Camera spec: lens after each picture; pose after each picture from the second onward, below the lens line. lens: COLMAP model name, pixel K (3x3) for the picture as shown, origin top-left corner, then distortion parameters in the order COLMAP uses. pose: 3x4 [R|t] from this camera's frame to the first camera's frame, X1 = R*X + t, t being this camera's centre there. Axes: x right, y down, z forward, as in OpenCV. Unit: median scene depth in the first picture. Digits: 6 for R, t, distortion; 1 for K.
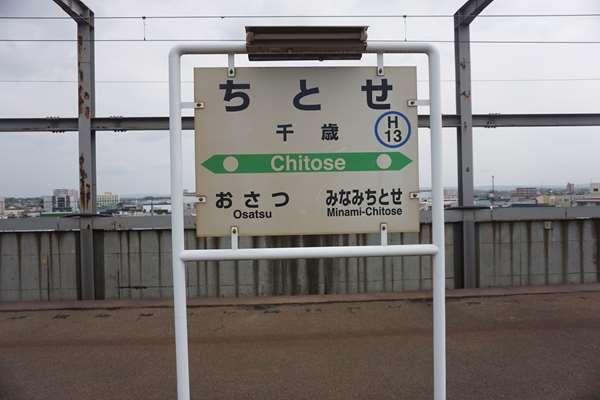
lens RADIAL K [[335.1, 0, 300.2], [0, 335.1, 166.4], [0, 0, 1]] dist [-0.019704, 0.002179]
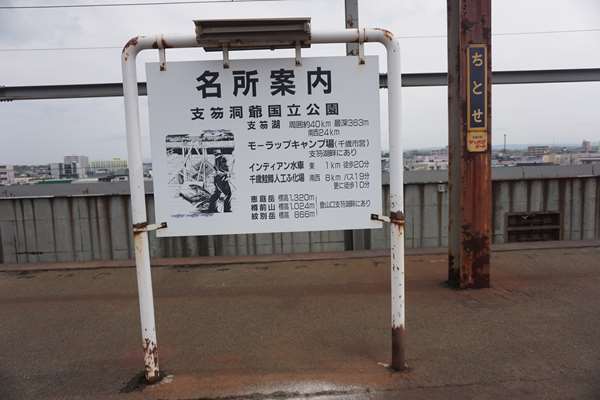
lens RADIAL K [[335.1, 0, 300.2], [0, 335.1, 166.4], [0, 0, 1]] dist [-0.019704, 0.002179]
pose [[0.999575, -0.016663, -0.023905, 0.163627], [0.019228, 0.993589, 0.111406, -0.002283], [0.021896, -0.111819, 0.993487, 0.007332]]
